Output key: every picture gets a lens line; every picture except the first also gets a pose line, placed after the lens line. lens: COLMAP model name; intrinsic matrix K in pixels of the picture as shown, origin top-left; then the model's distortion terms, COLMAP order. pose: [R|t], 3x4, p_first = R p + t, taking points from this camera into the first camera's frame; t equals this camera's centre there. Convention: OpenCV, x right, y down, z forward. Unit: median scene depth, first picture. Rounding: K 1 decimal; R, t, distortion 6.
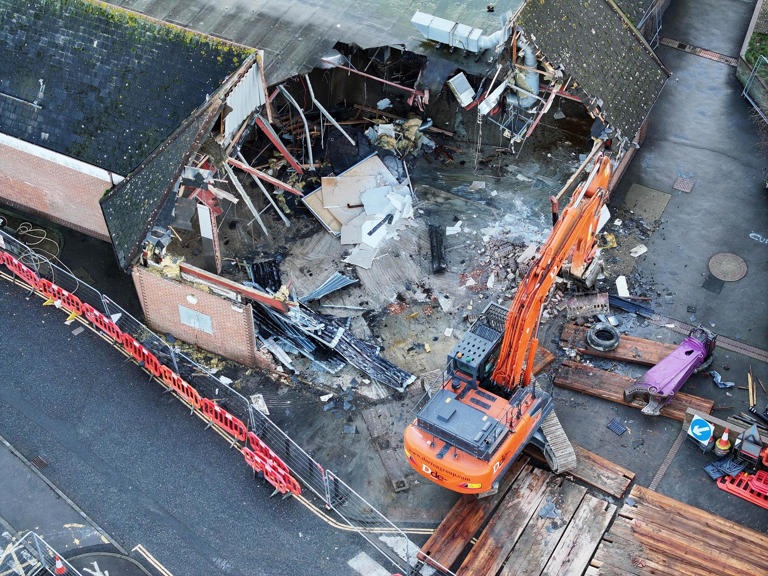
lens RADIAL K [[1531.1, 0, 384.0], [0, 1531.1, 288.0], [0, 0, 1]] dist [-0.247215, 1.310437]
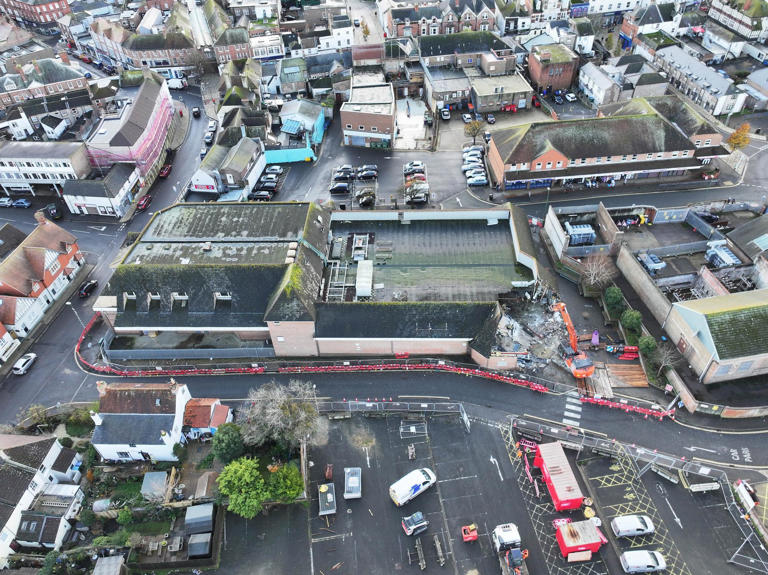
lens RADIAL K [[544.1, 0, 384.0], [0, 544.1, 287.5], [0, 0, 1]] dist [0.008712, 0.003004]
pose [[0.912504, -0.300497, 0.277557, -0.795235], [0.323562, 0.945350, -0.040268, -0.231533], [-0.250288, 0.126552, 0.959865, -0.446820]]
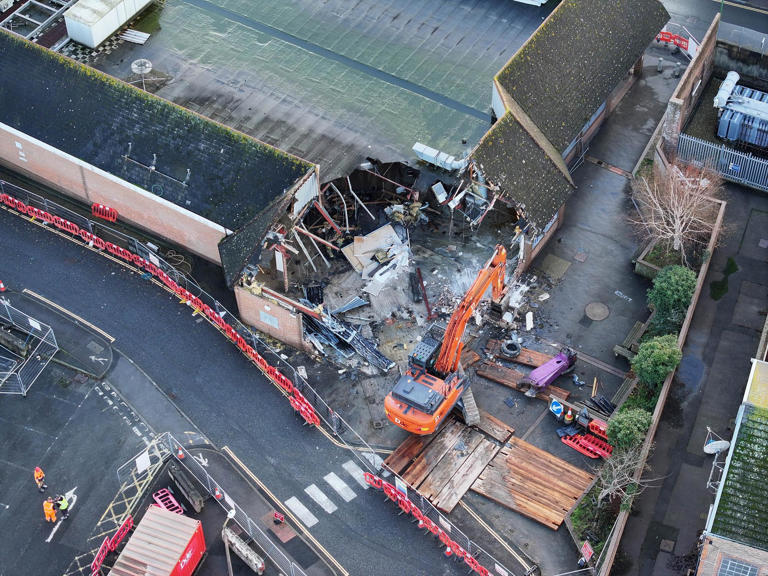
lens RADIAL K [[1531.1, 0, 384.0], [0, 1531.1, 288.0], [0, 0, 1]] dist [-0.247215, 1.310437]
pose [[0.994692, 0.075451, -0.069971, 0.118480], [-0.074604, 0.997106, 0.014644, -0.048177], [0.070873, -0.009346, 0.997442, -0.678033]]
